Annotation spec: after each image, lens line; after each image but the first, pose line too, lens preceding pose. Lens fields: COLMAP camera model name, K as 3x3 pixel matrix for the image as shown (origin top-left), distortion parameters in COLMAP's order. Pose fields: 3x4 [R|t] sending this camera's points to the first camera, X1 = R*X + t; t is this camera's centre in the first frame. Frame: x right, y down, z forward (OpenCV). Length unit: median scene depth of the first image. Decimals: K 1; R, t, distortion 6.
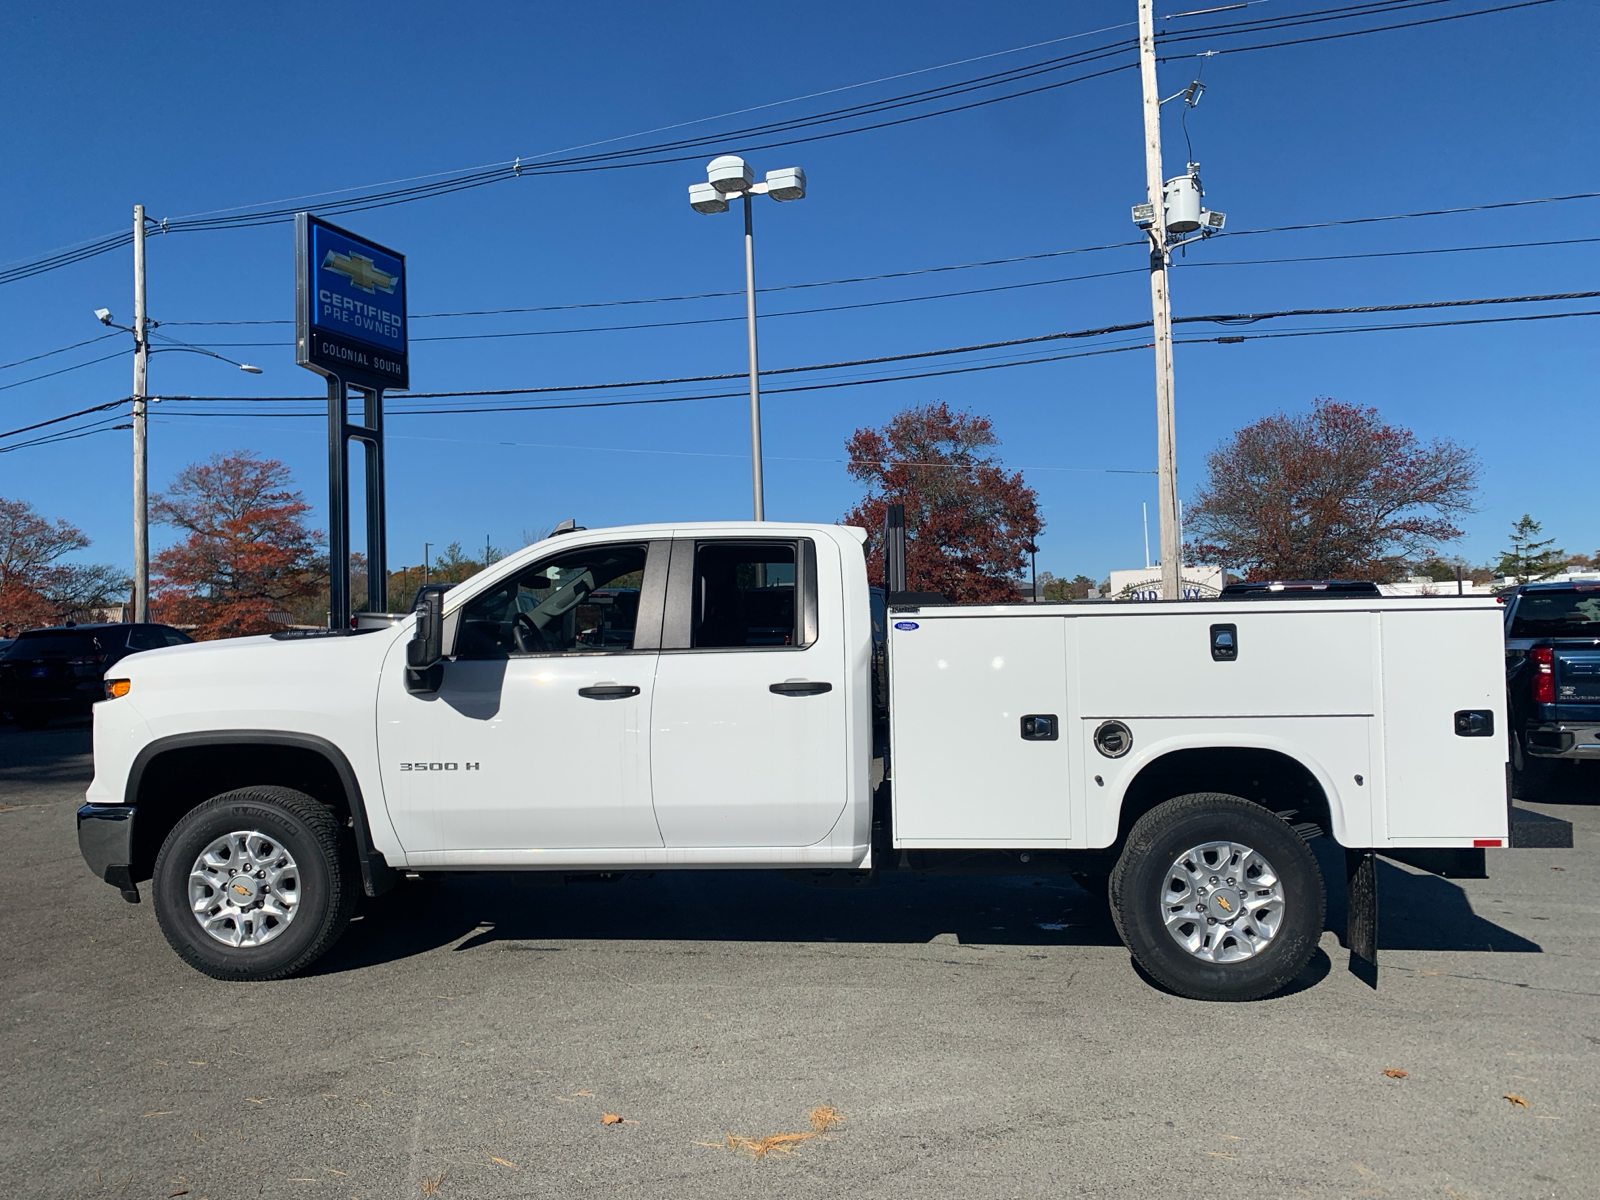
lens RADIAL K [[1194.9, 0, 795.2], [0, 1194.9, 602.2], [0, 0, 1]] dist [0.032255, -0.052454]
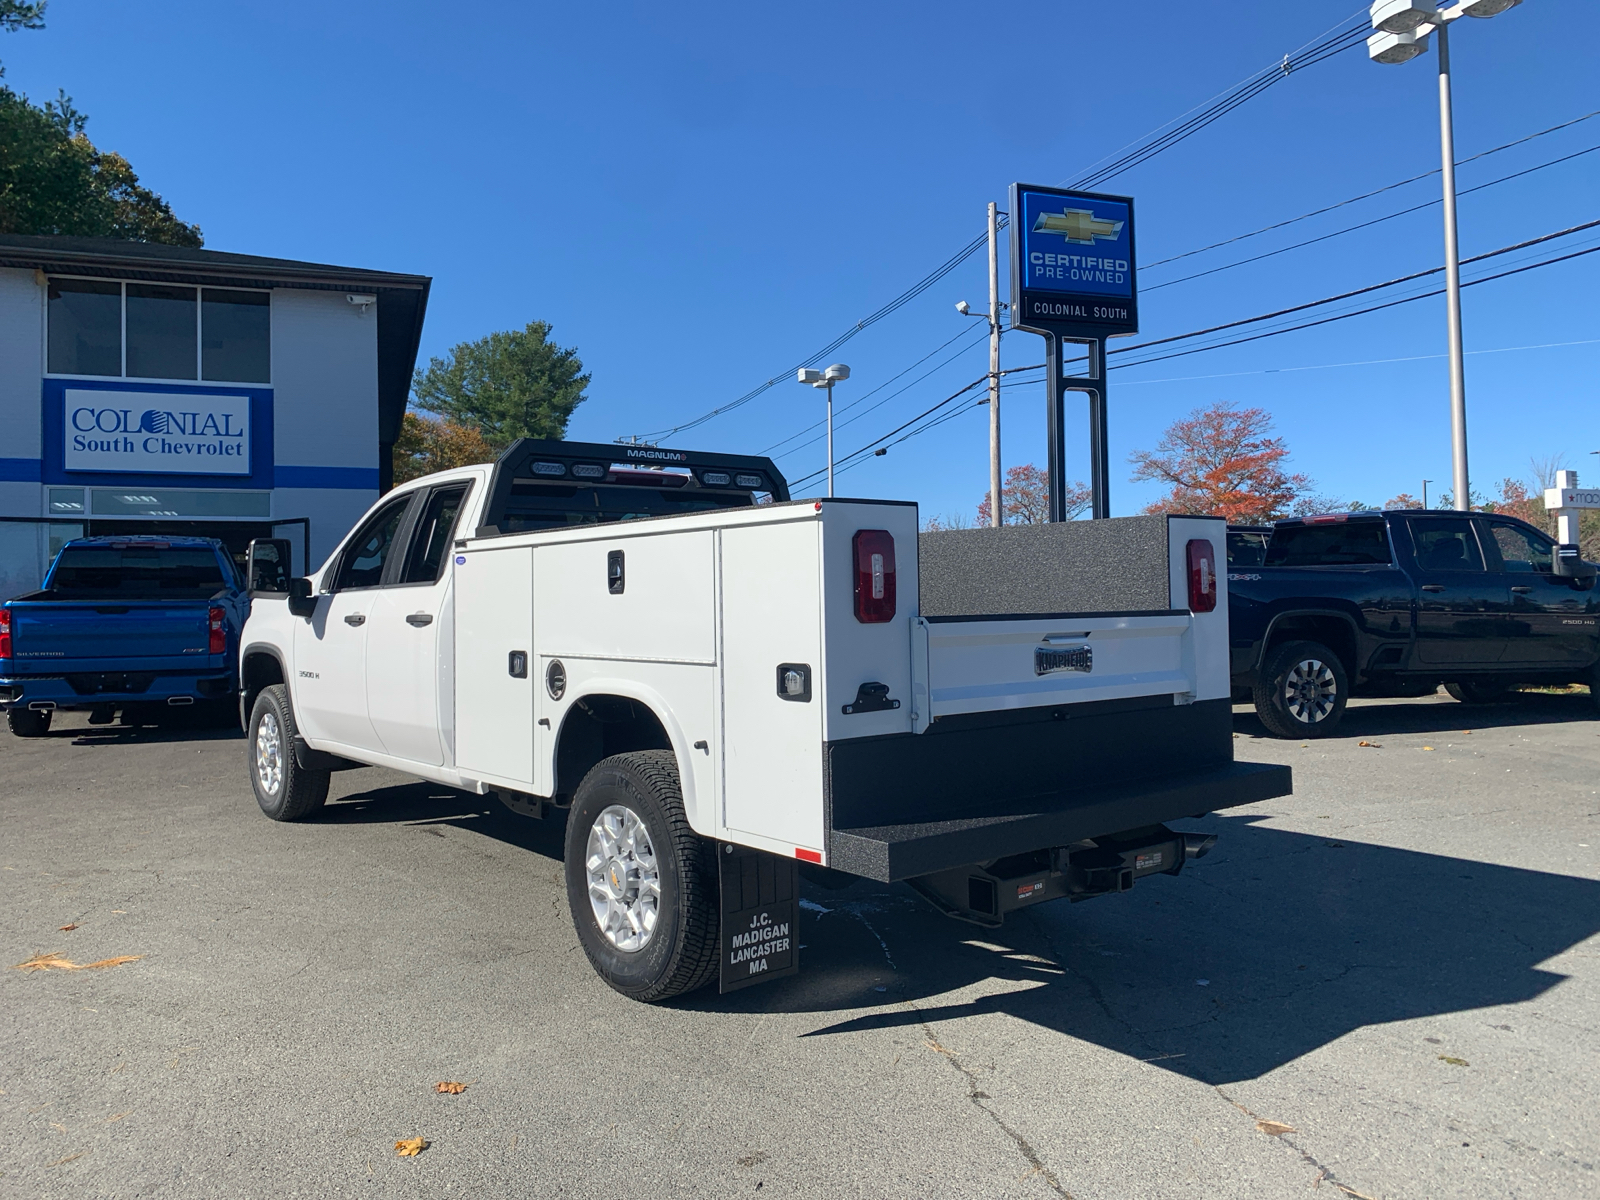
lens RADIAL K [[1194.9, 0, 795.2], [0, 1194.9, 602.2], [0, 0, 1]] dist [0.032255, -0.052454]
pose [[0.678033, 0.003919, -0.735021, 0.223747], [0.028769, 0.999078, 0.031866, 0.006690], [0.734468, -0.042752, 0.677295, 0.110351]]
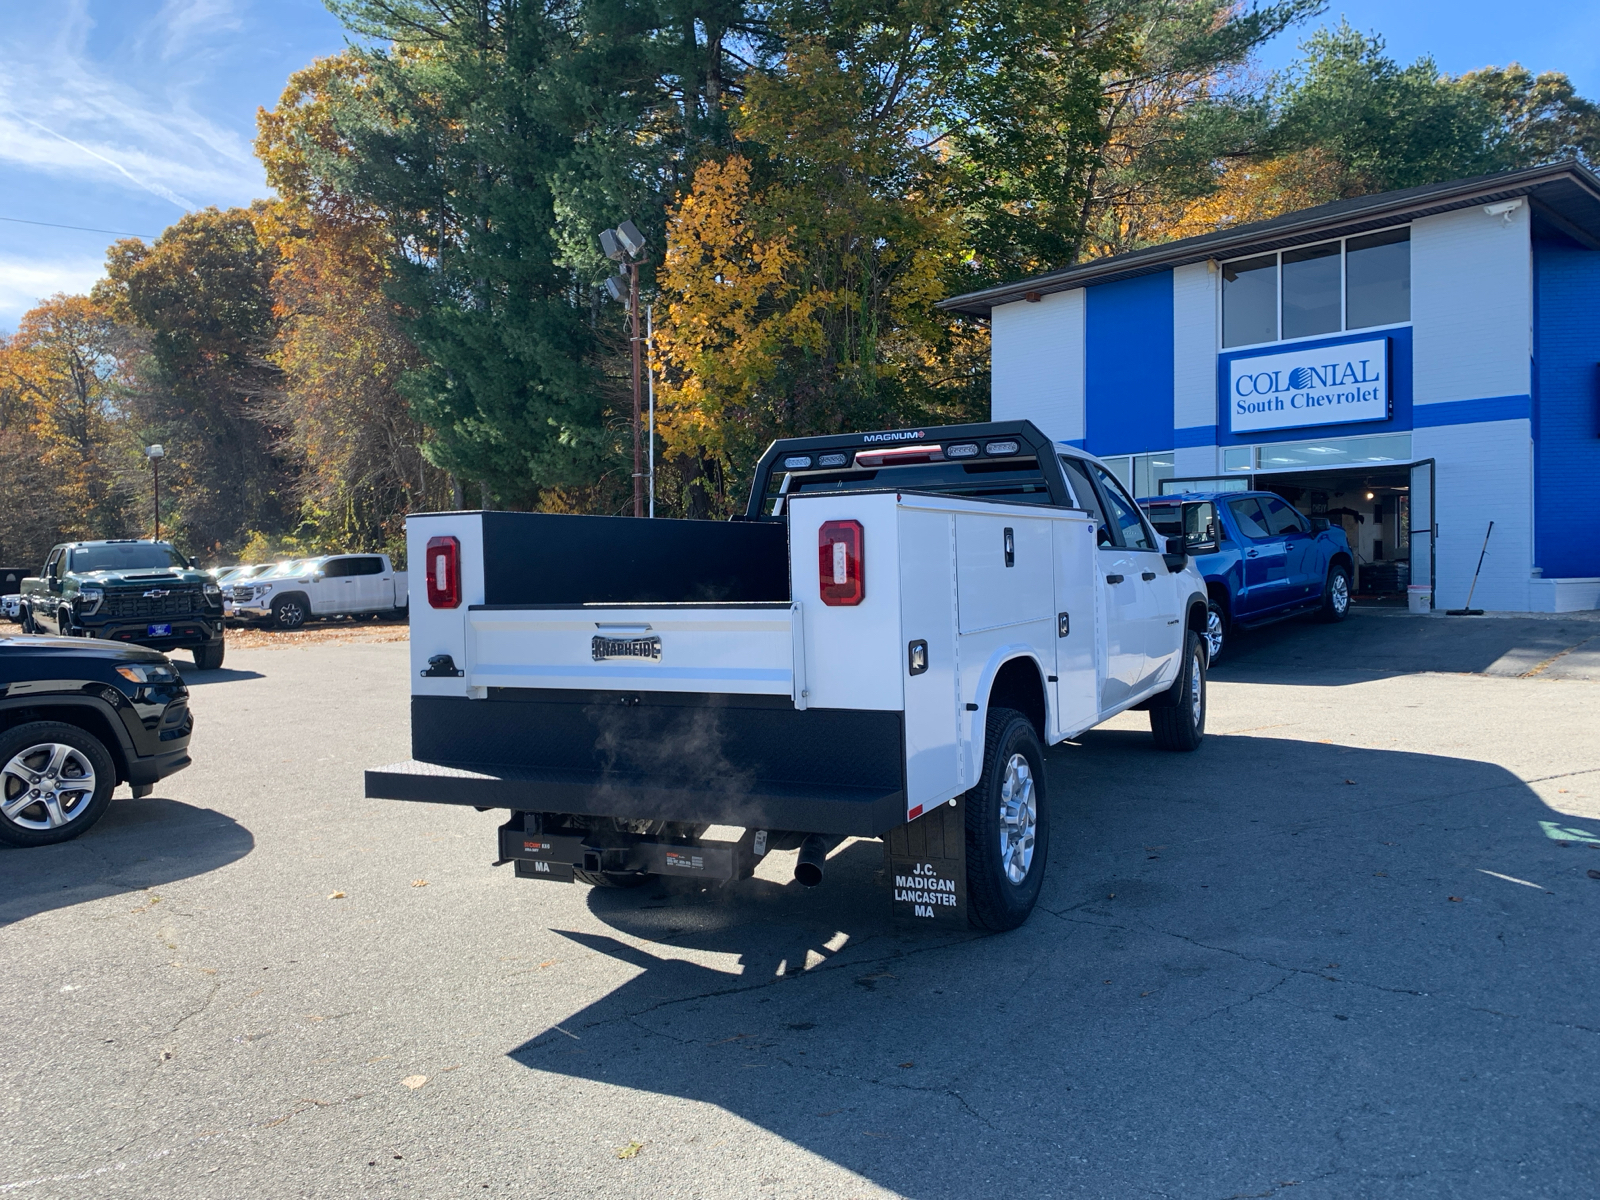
lens RADIAL K [[1203.0, 0, 802.3], [0, 1203.0, 601.7], [0, 0, 1]] dist [0.044033, -0.081531]
pose [[-0.381290, 0.050840, -0.923056, 0.277169], [0.058768, 0.997800, 0.030682, 0.010335], [0.922586, -0.042548, -0.383439, 0.336031]]
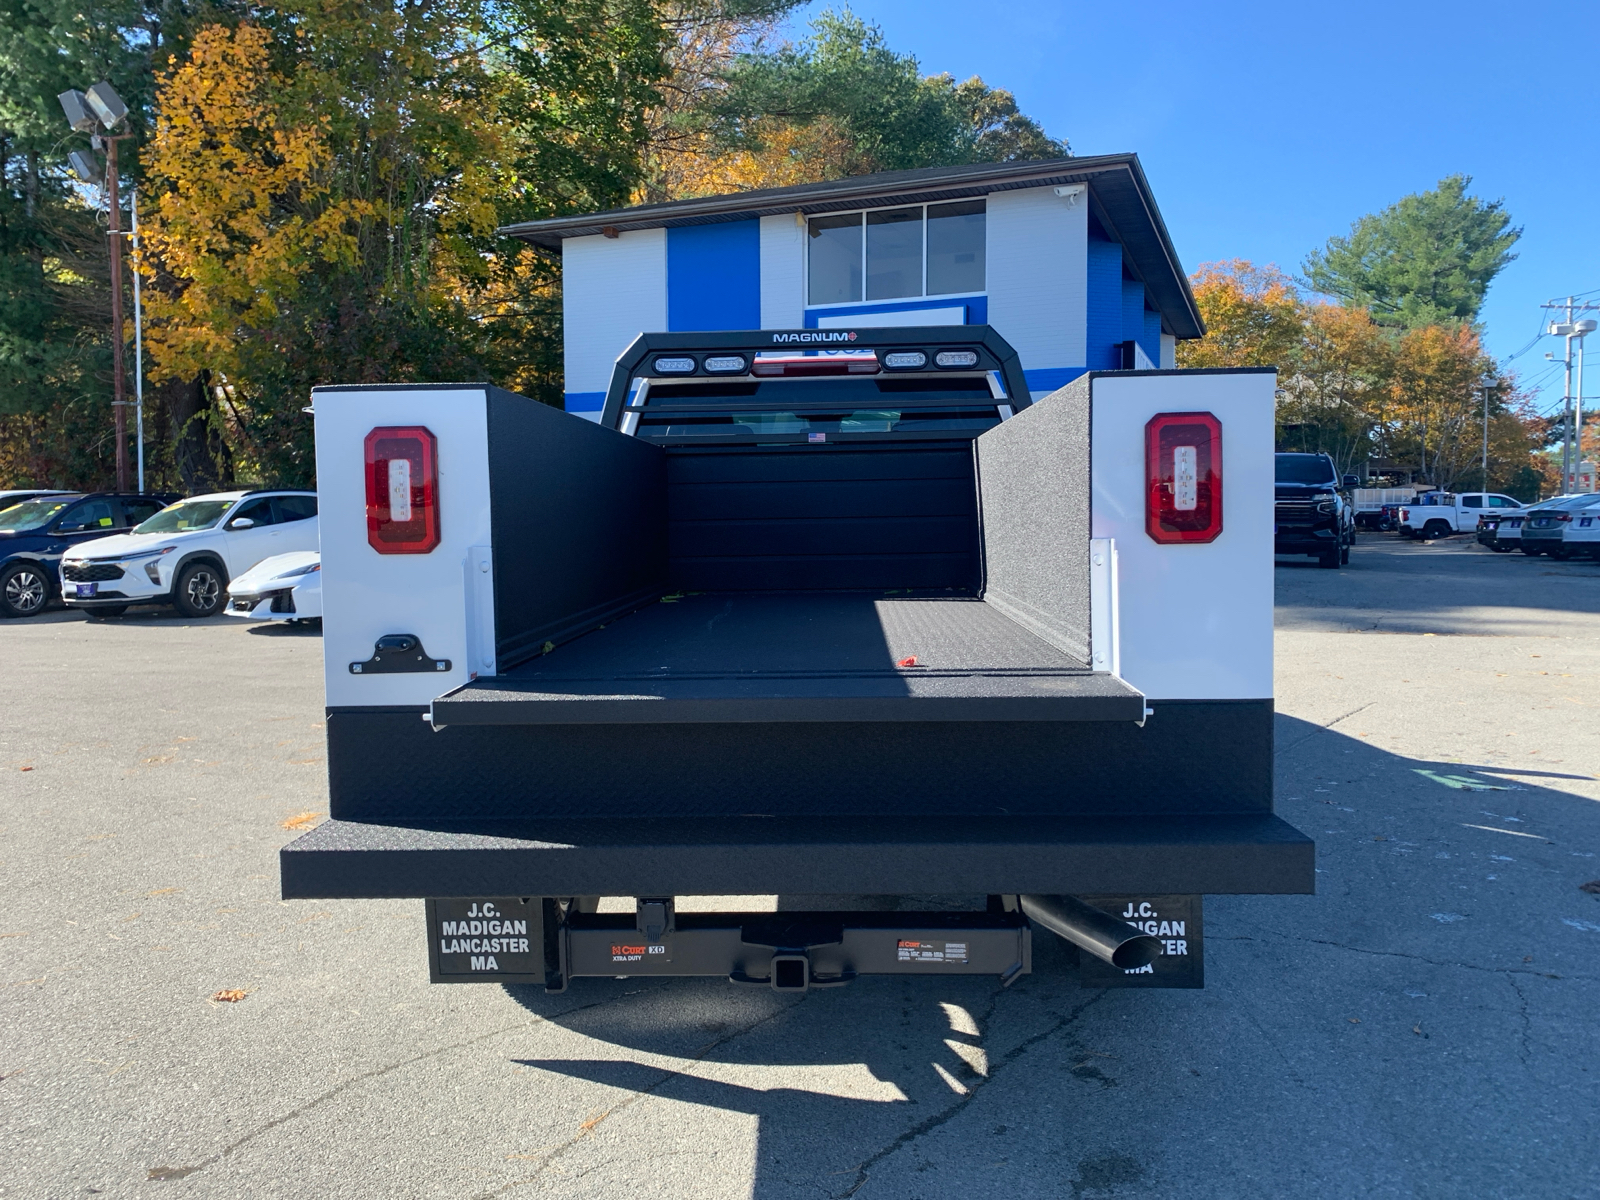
lens RADIAL K [[1214.3, 0, 800.0], [0, 1214.3, 600.0], [0, 0, 1]] dist [0.031824, -0.041785]
pose [[0.032335, 0.082870, -0.996036, 0.234545], [0.044450, 0.995452, 0.084264, 0.010551], [0.998488, -0.046999, 0.028504, 0.245438]]
